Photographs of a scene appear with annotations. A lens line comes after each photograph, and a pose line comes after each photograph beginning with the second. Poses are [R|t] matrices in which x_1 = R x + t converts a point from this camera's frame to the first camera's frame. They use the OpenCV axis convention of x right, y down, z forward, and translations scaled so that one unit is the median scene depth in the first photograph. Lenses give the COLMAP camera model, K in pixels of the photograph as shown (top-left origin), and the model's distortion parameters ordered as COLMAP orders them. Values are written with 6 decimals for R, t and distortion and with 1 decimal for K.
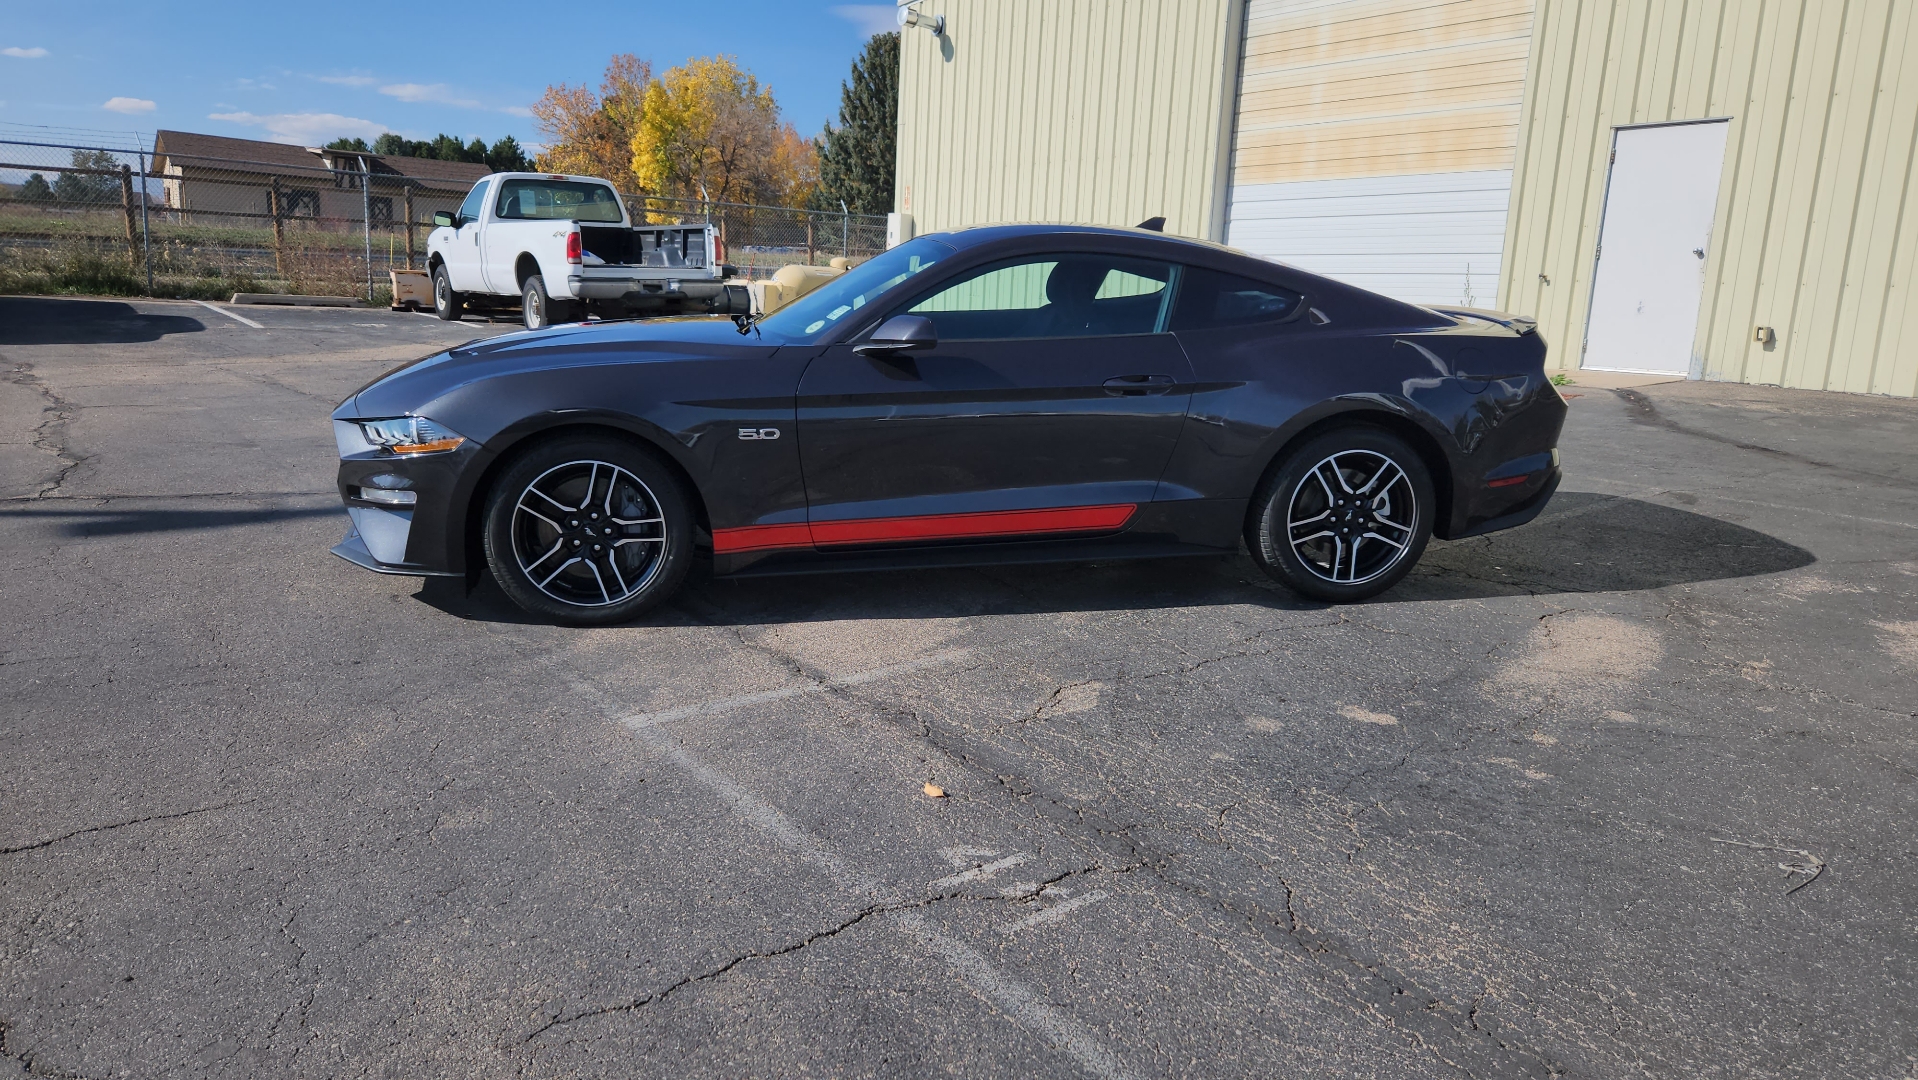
lens RADIAL K [[1287.2, 0, 940.8], [0, 1287.2, 534.1], [0, 0, 1]] dist [0.069428, -0.056477]
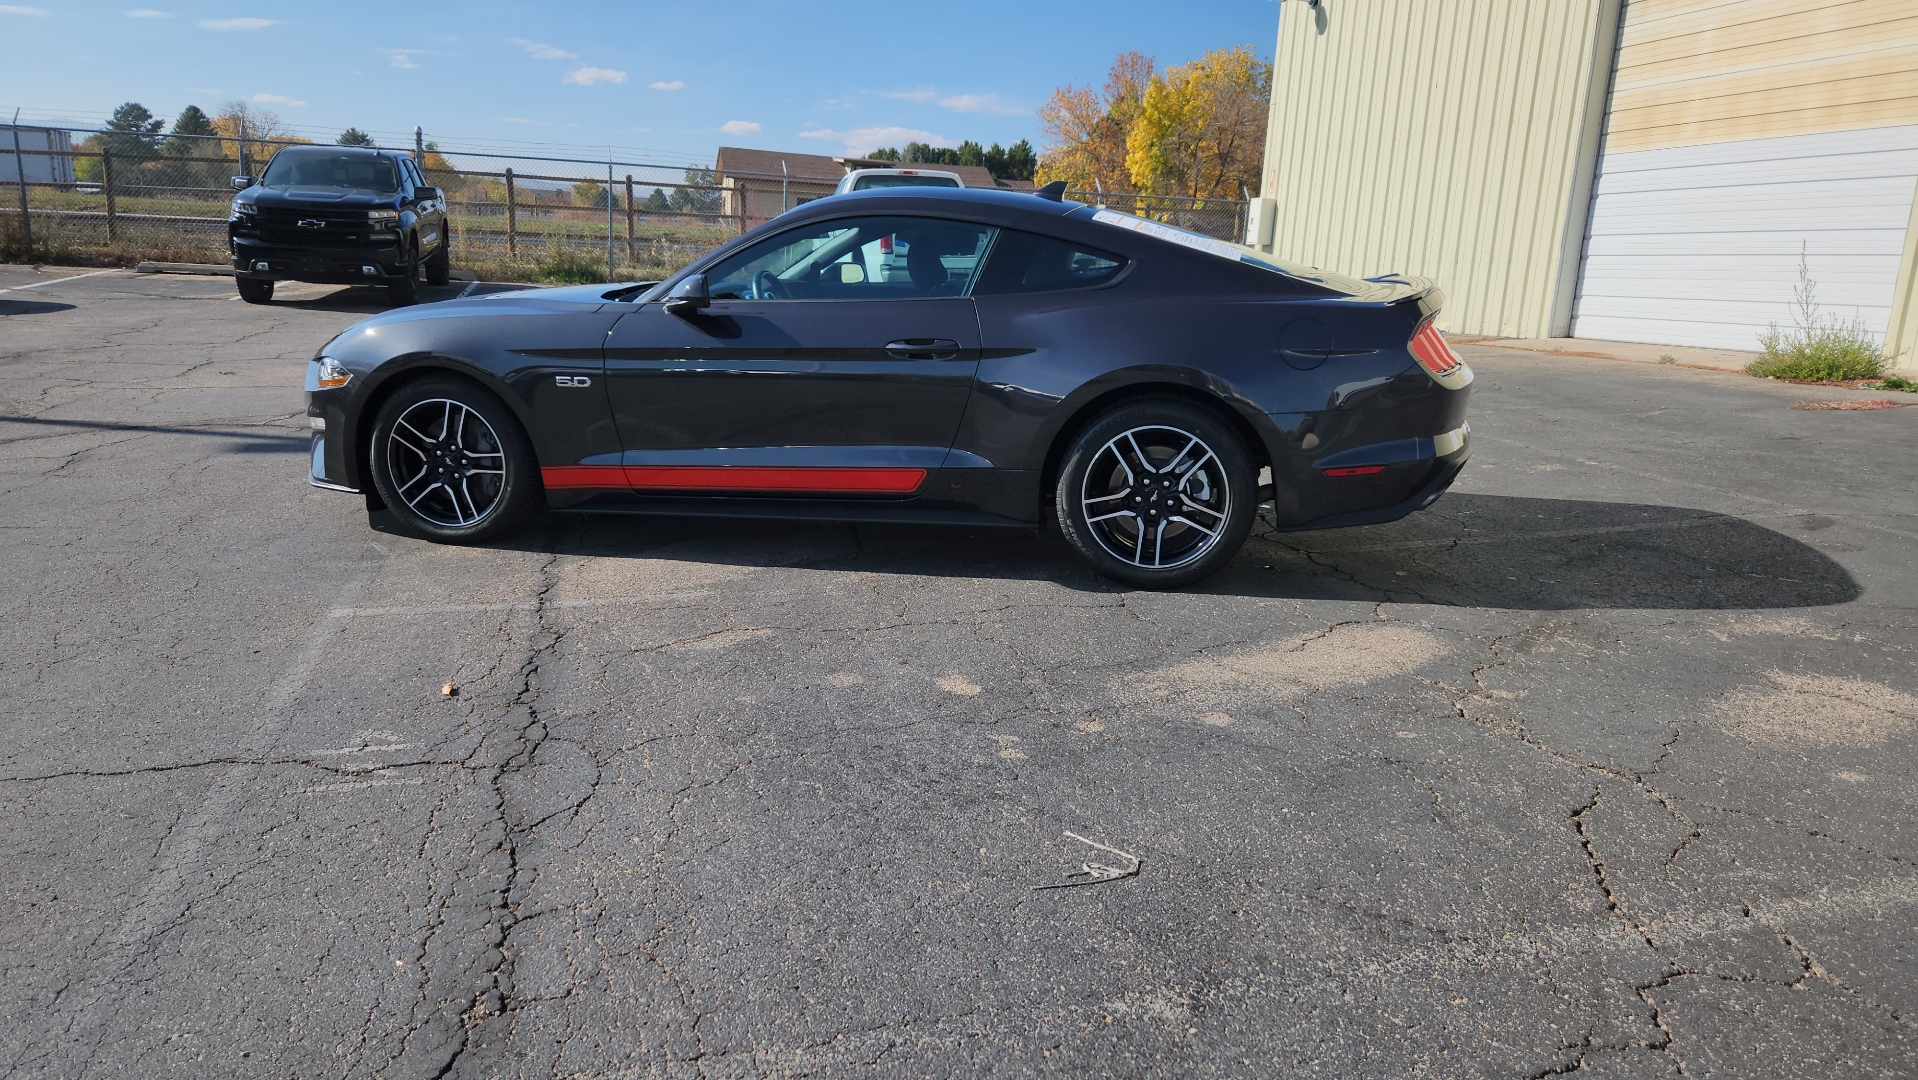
lens RADIAL K [[1287.2, 0, 935.8], [0, 1287.2, 549.9], [0, 0, 1]] dist [0.069428, -0.056477]
pose [[0.924083, 0.081301, -0.373444, 0.526480], [-0.076084, 0.996688, 0.028715, 0.009780], [0.374542, 0.001878, 0.927208, 0.077663]]
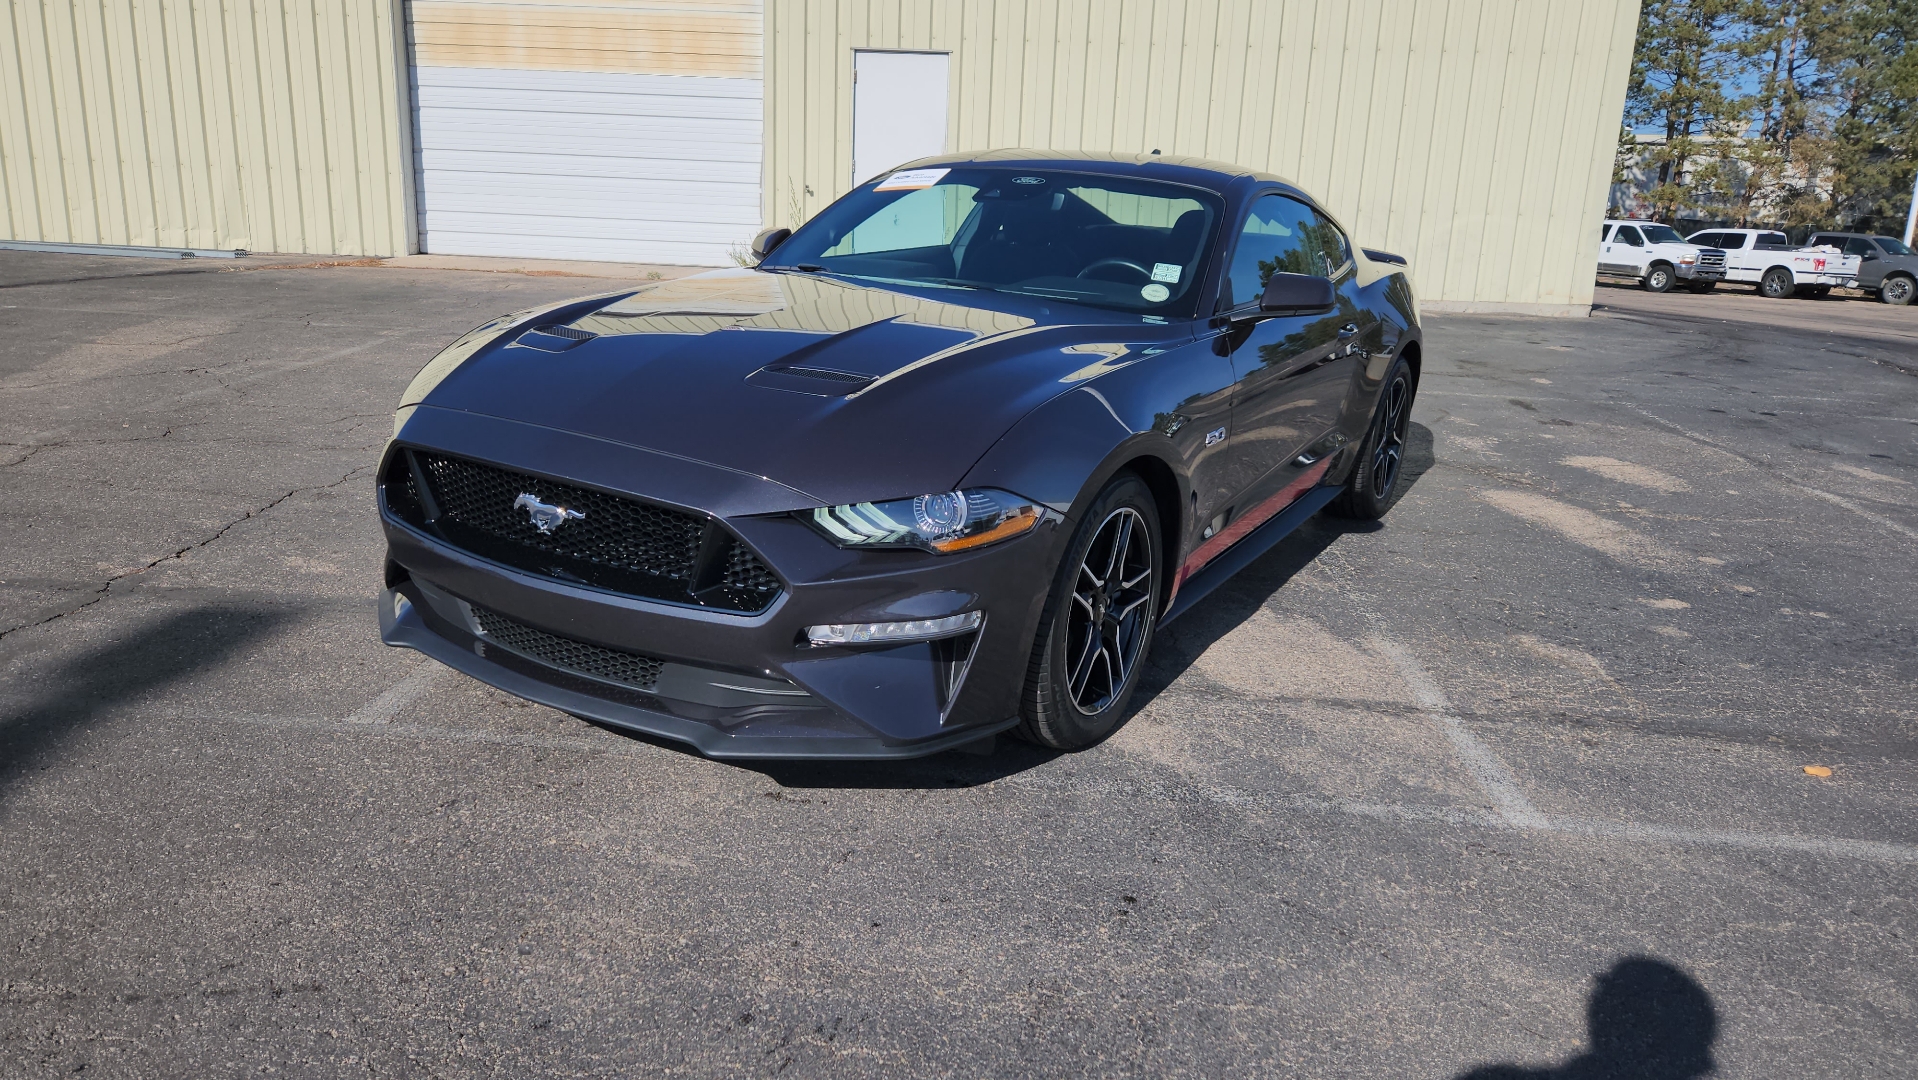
lens RADIAL K [[1287.2, 0, 944.4], [0, 1287.2, 538.1], [0, 0, 1]] dist [0.069428, -0.056477]
pose [[0.654414, -0.192357, 0.731260, -0.764270], [0.128155, 0.981325, 0.143449, -0.138494], [-0.745197, -0.000161, 0.666844, 0.549240]]
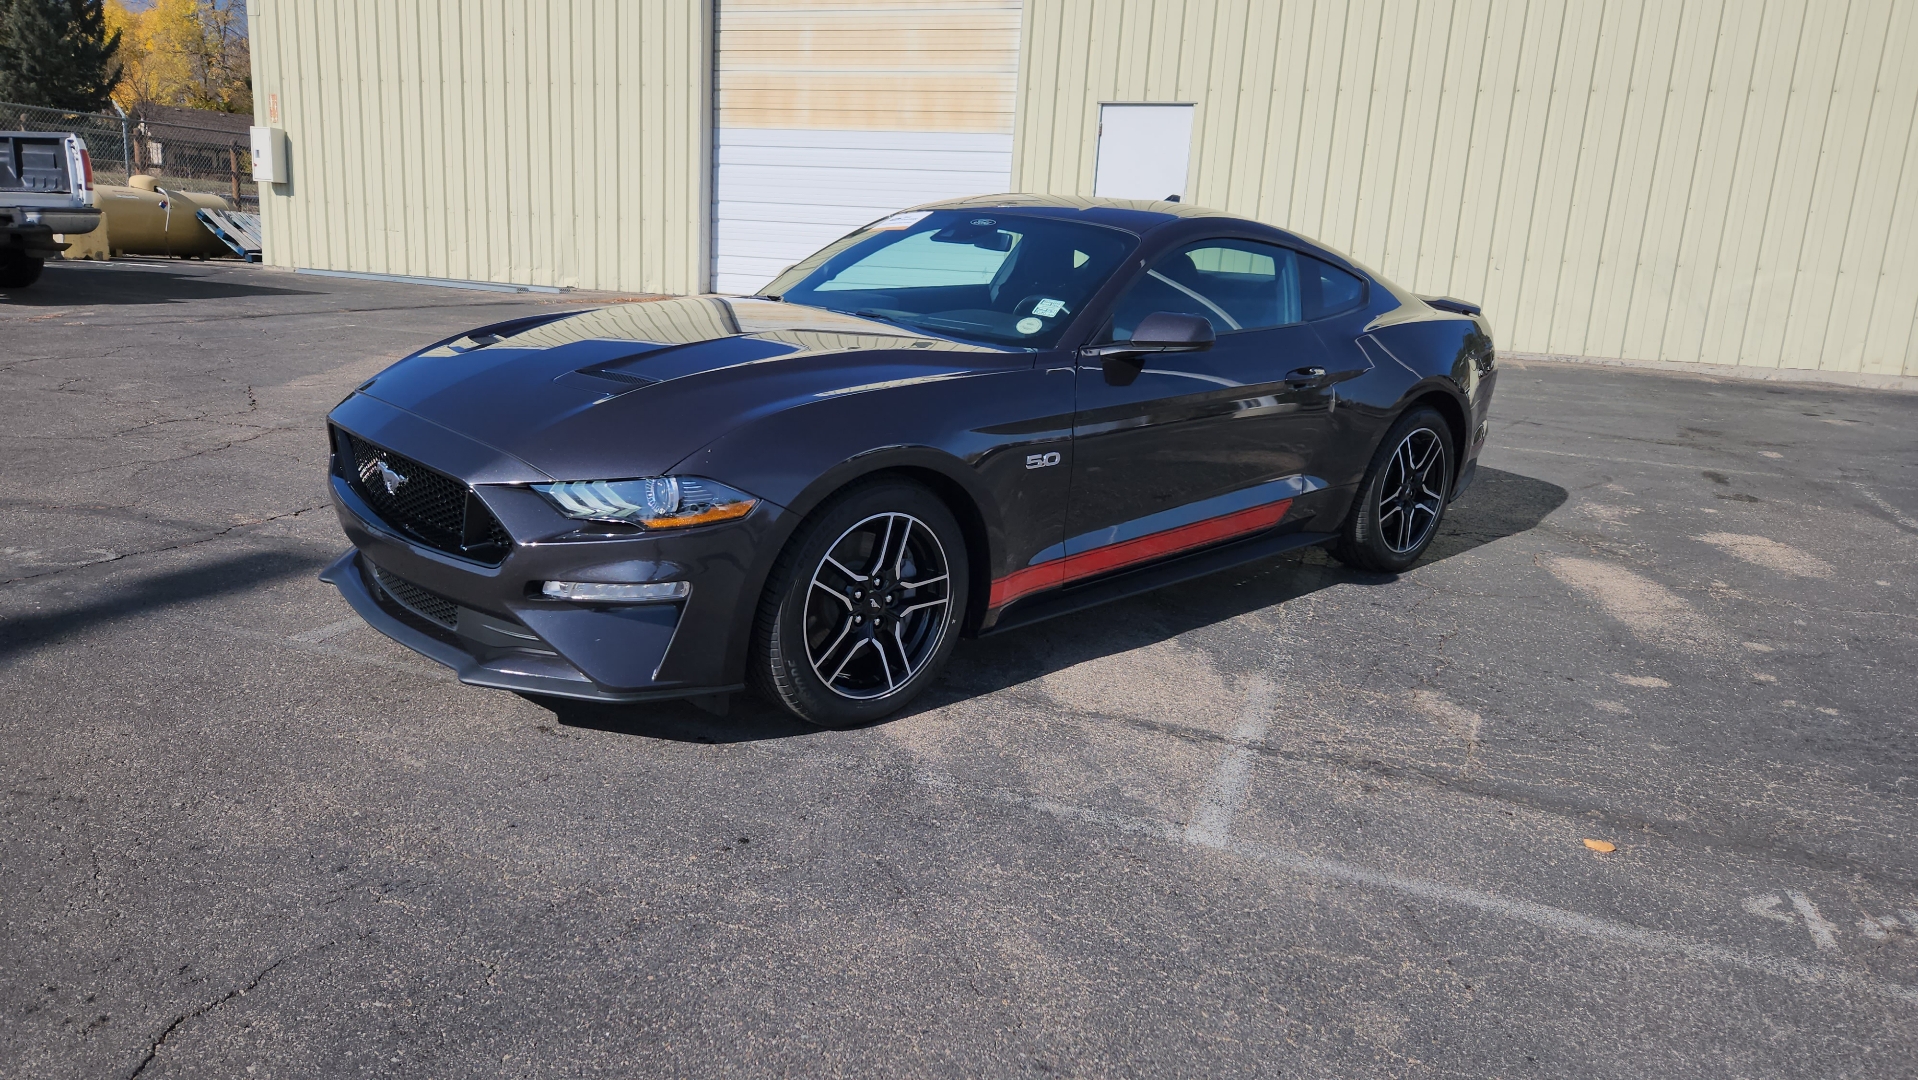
lens RADIAL K [[1287.2, 0, 929.1], [0, 1287.2, 538.3], [0, 0, 1]] dist [0.069428, -0.056477]
pose [[0.844052, -0.108021, 0.525269, -0.591753], [0.079139, 0.993868, 0.077219, -0.089440], [-0.530389, -0.023607, 0.847426, 0.304651]]
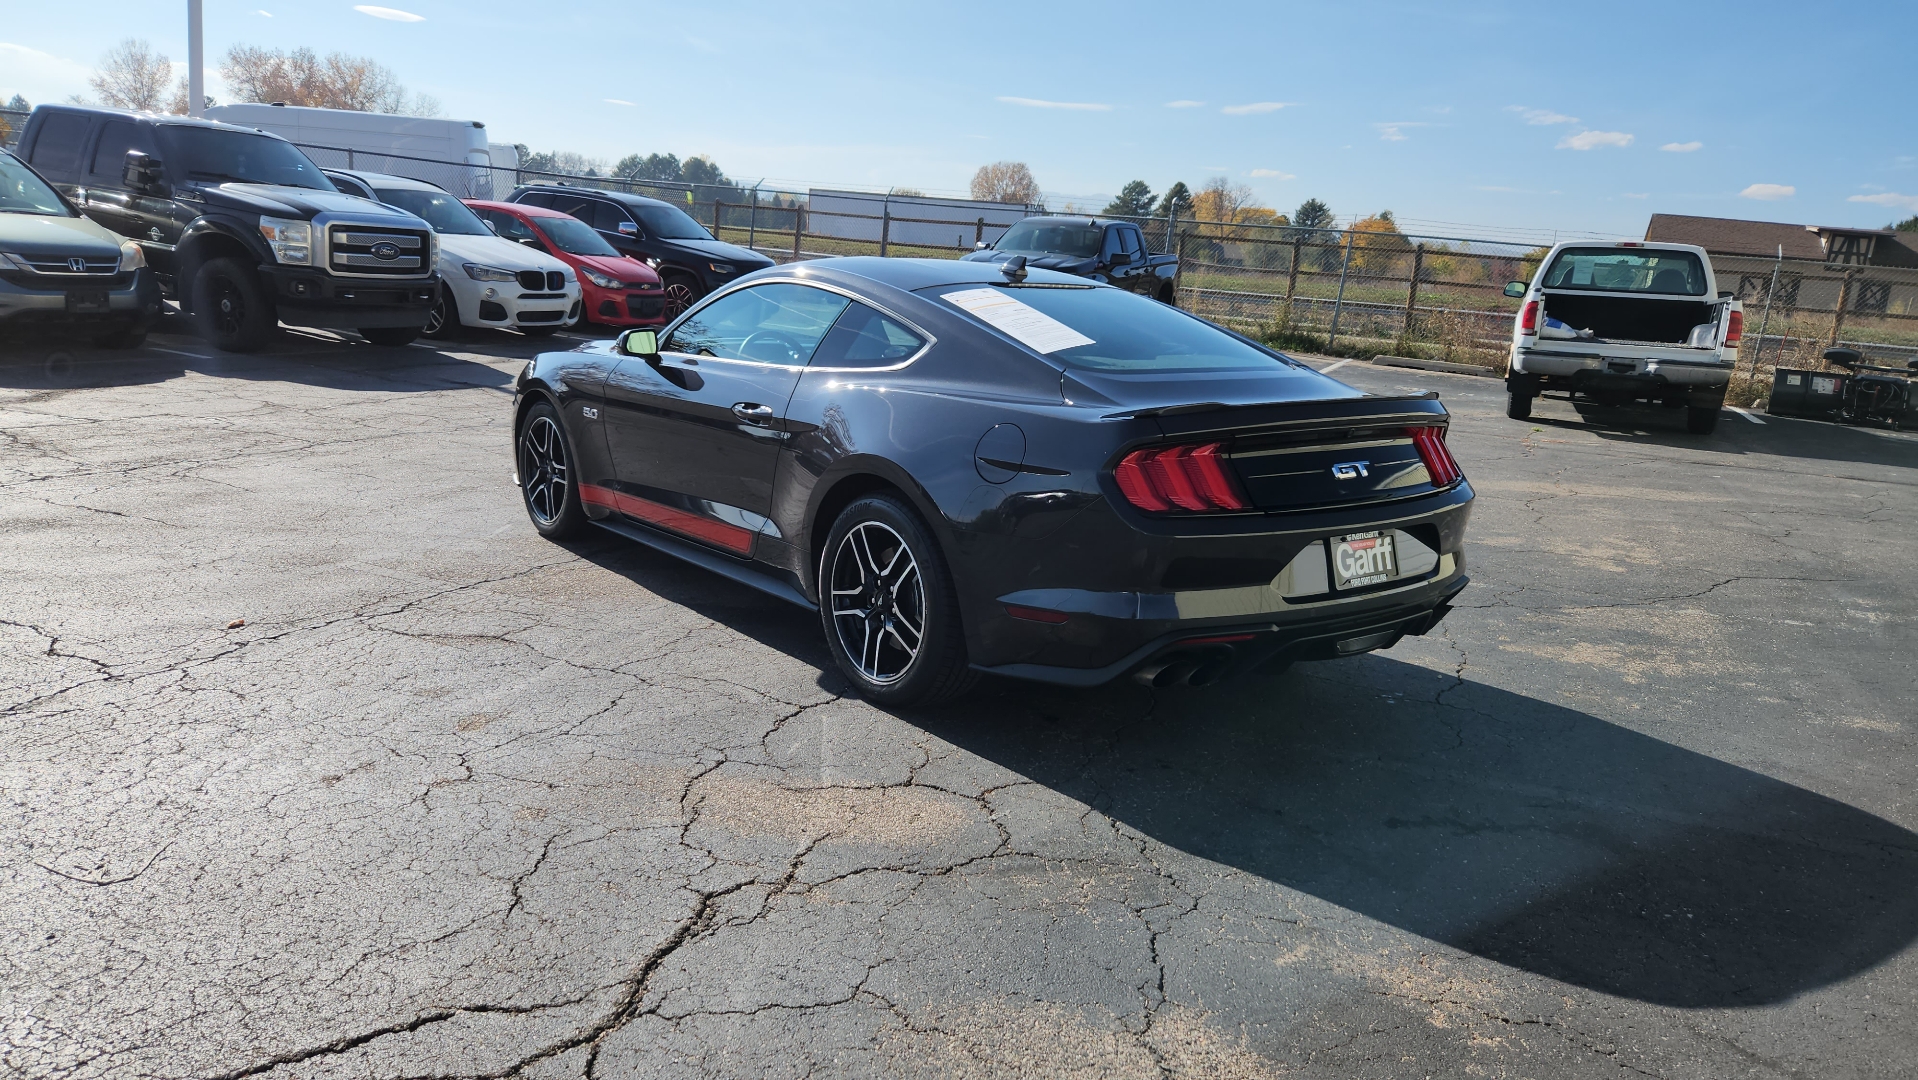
lens RADIAL K [[1291.7, 0, 919.5], [0, 1291.7, 536.2], [0, 0, 1]] dist [0.069598, -0.056353]
pose [[0.460925, 0.186356, -0.867652, 1.059441], [-0.238519, 0.967742, 0.081145, -0.130160], [0.854785, 0.169550, 0.490506, 0.609818]]
